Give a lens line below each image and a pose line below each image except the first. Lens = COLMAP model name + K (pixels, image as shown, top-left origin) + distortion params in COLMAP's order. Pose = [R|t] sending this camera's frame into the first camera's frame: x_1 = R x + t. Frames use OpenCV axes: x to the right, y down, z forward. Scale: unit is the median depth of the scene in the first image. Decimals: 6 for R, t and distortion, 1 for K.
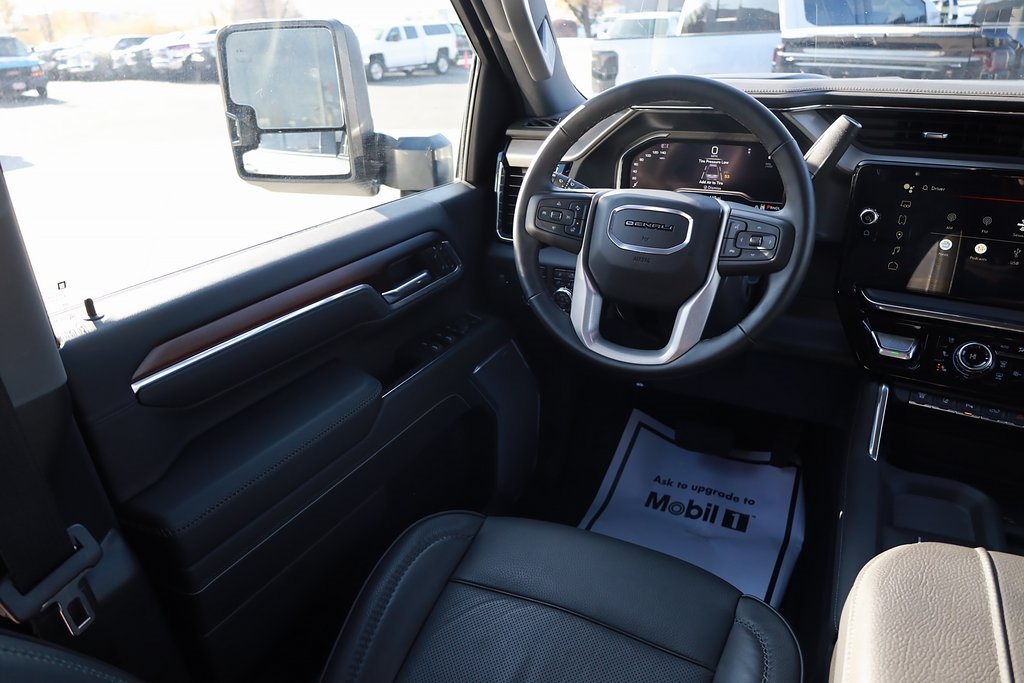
lens RADIAL K [[704.8, 0, 511.2], [0, 704.8, 346.3], [0, 0, 1]] dist [-0.014563, 0.004884]
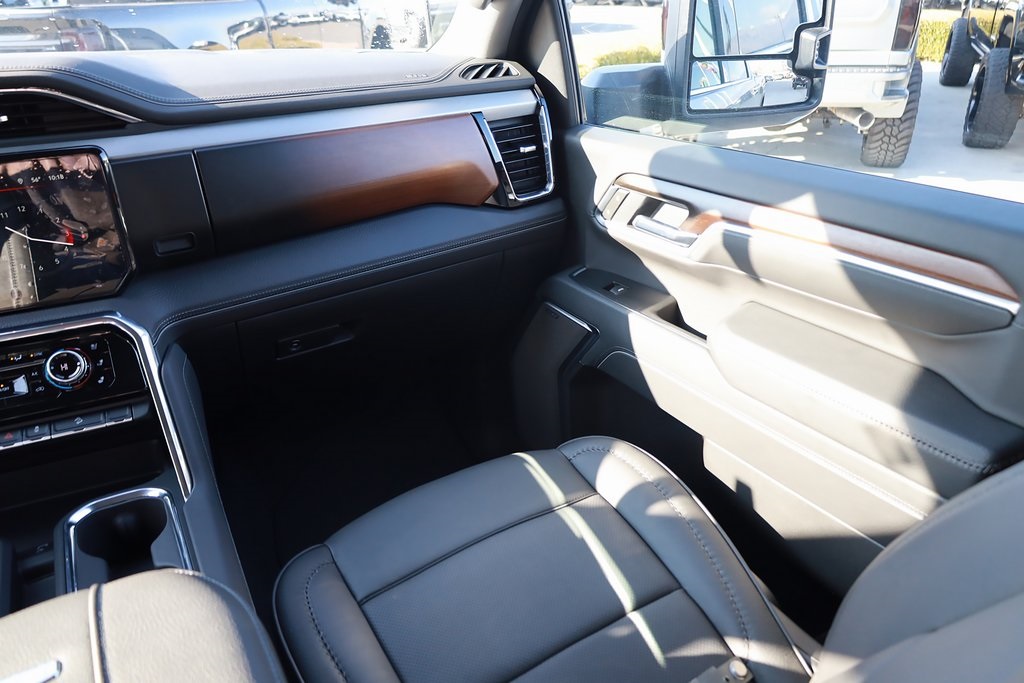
lens RADIAL K [[704.8, 0, 507.9], [0, 704.8, 335.3], [0, 0, 1]] dist [-0.014563, 0.004884]
pose [[0.527522, -0.361934, 0.768586, 0.382486], [0.357464, 0.915285, 0.185669, 0.040690], [-0.770675, 0.176798, 0.612211, -0.045586]]
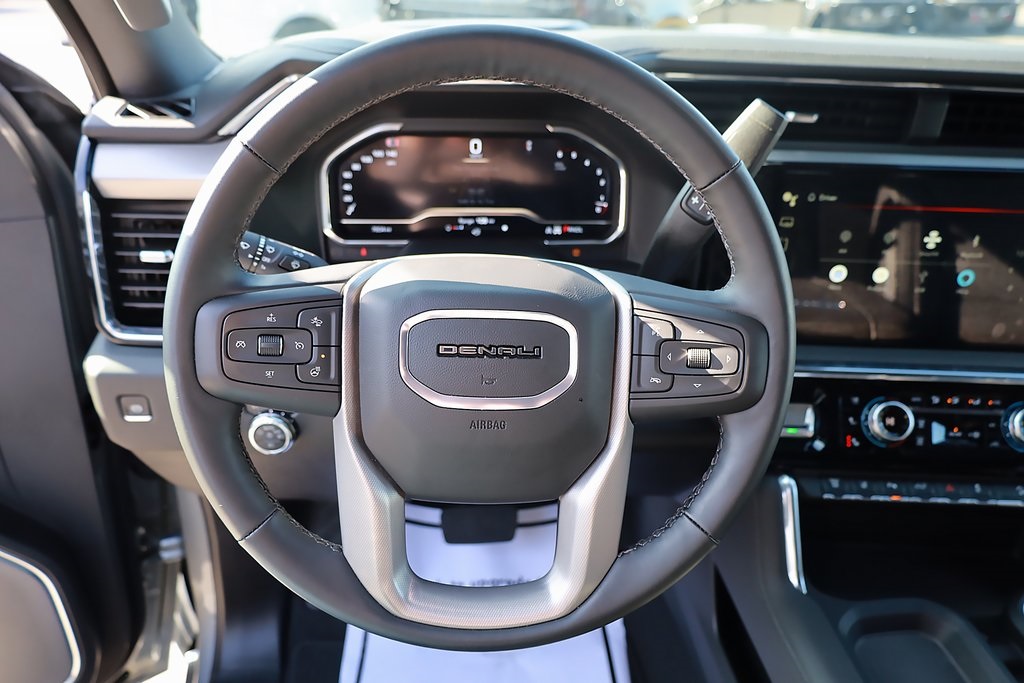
lens RADIAL K [[704.8, 0, 510.9], [0, 704.8, 346.6], [0, 0, 1]] dist [-0.014563, 0.004884]
pose [[0.859368, -0.207172, 0.467510, -0.014722], [0.169925, 0.977996, 0.121035, -0.203642], [-0.482298, -0.024572, 0.875662, 0.503472]]
